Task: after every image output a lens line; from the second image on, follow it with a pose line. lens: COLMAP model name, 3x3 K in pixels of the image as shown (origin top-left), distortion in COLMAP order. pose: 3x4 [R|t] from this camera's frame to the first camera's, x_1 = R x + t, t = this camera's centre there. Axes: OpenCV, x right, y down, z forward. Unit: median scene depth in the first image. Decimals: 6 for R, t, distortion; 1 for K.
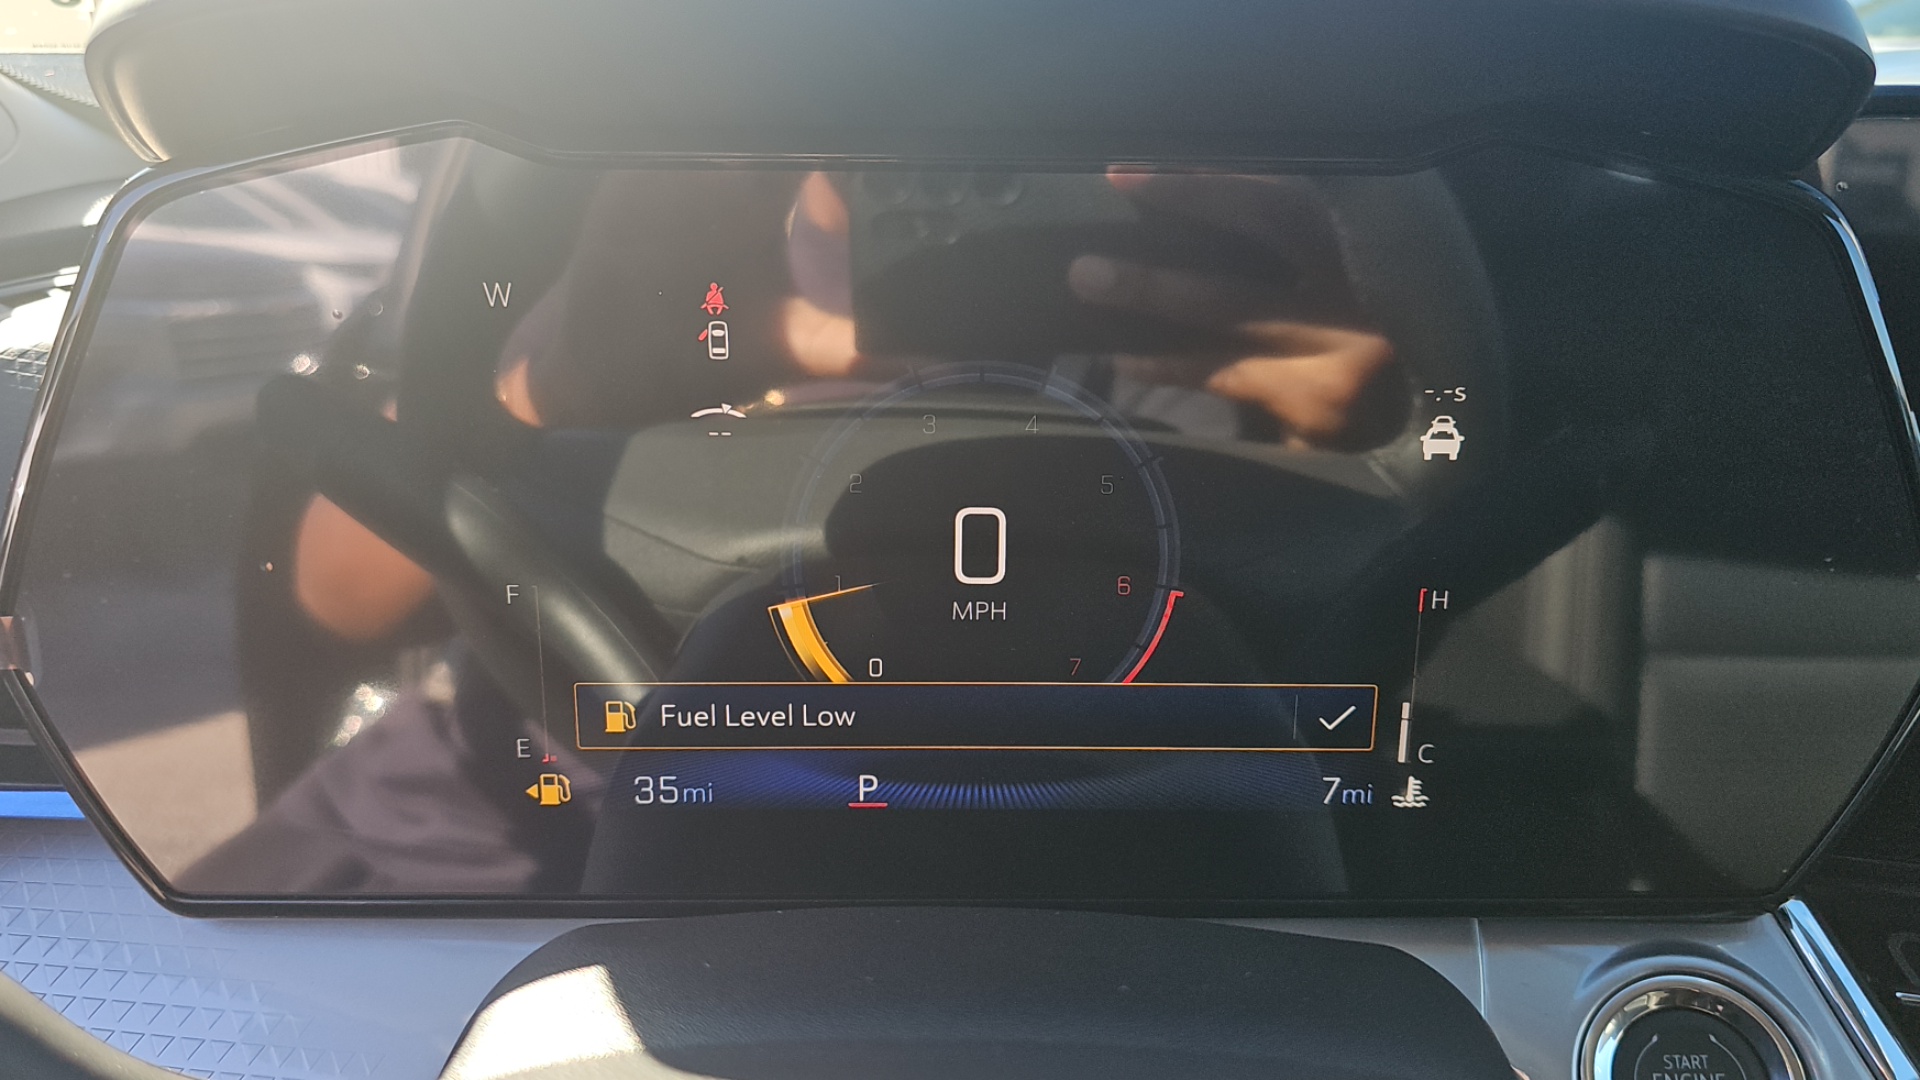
lens RADIAL K [[1314.9, 0, 958.1], [0, 1314.9, 532.3], [0, 0, 1]] dist [0.048232, -0.076792]
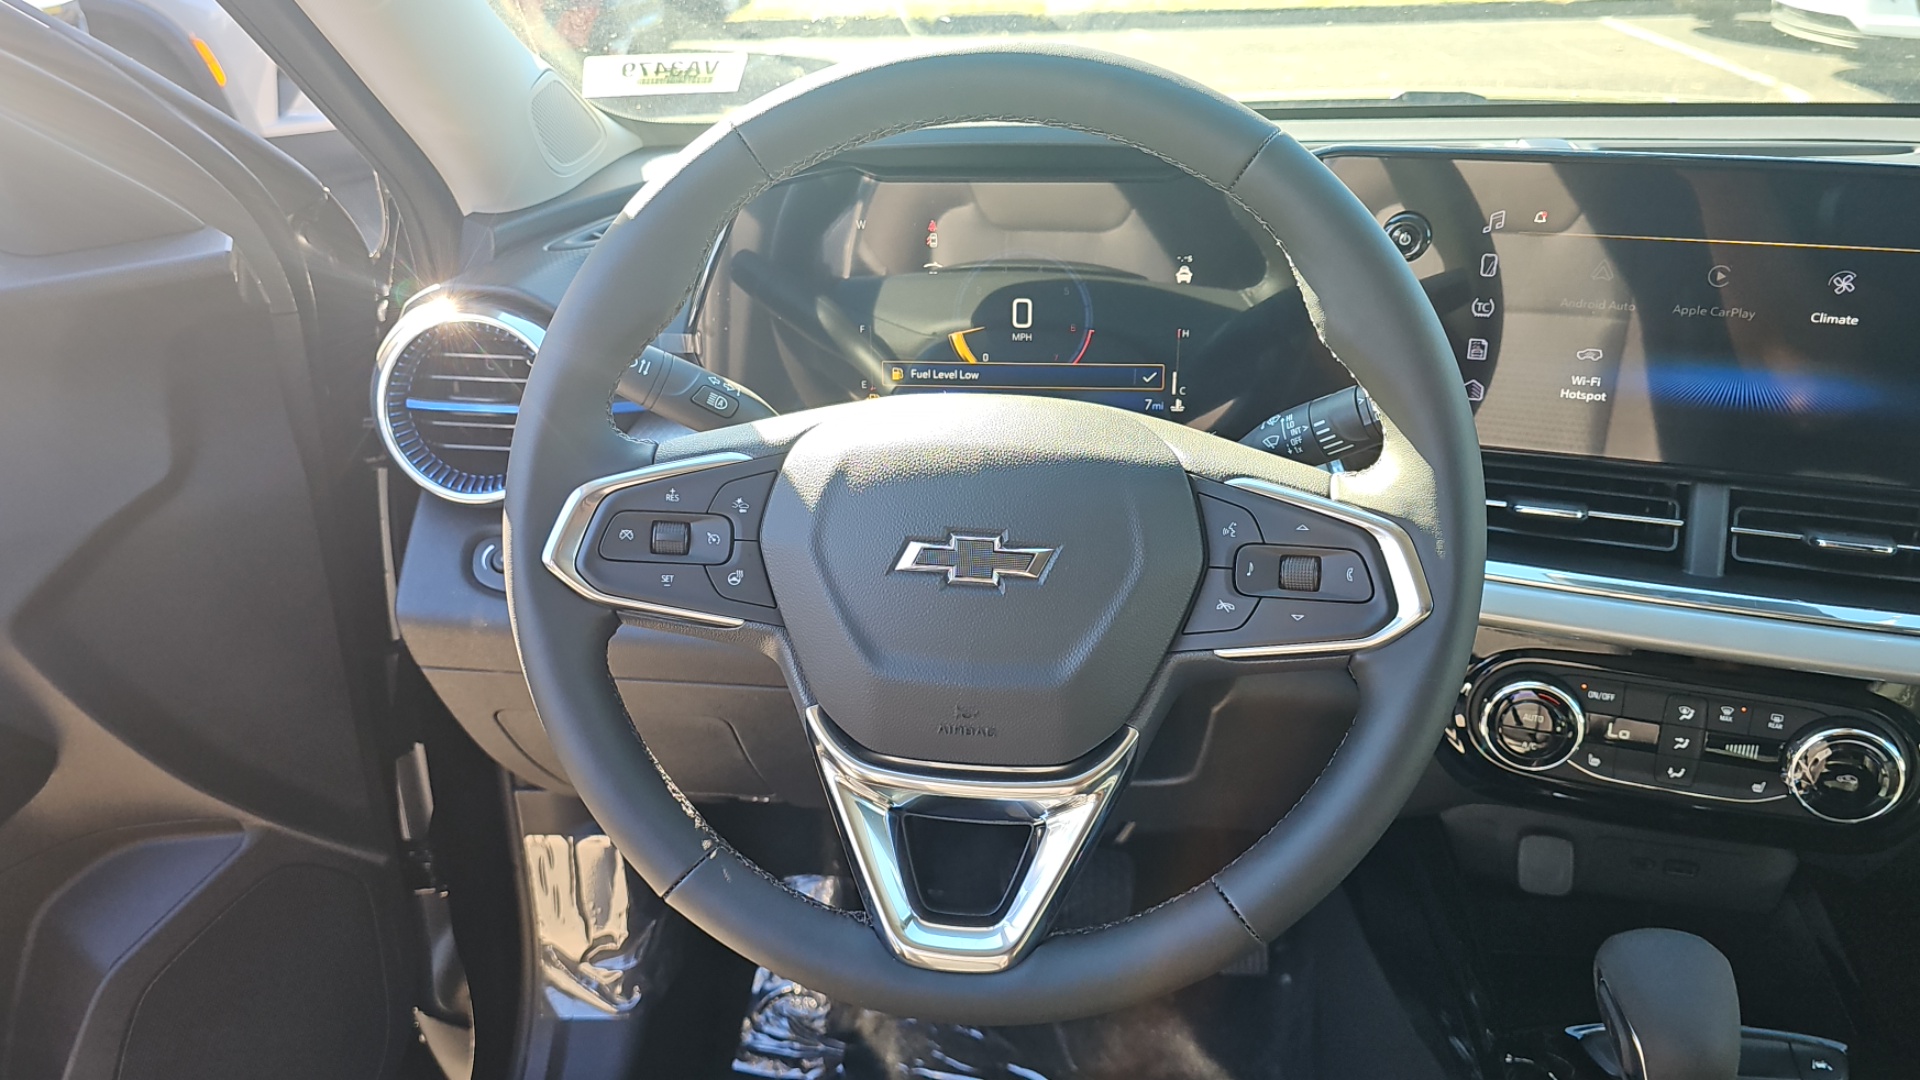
lens RADIAL K [[1314.9, 0, 958.1], [0, 1314.9, 532.3], [0, 0, 1]] dist [0.048232, -0.076792]
pose [[0.992550, 0.022029, -0.119827, 0.227410], [-0.010579, 0.995386, 0.095362, 0.208550], [0.121375, -0.093384, 0.988204, -1.852451]]
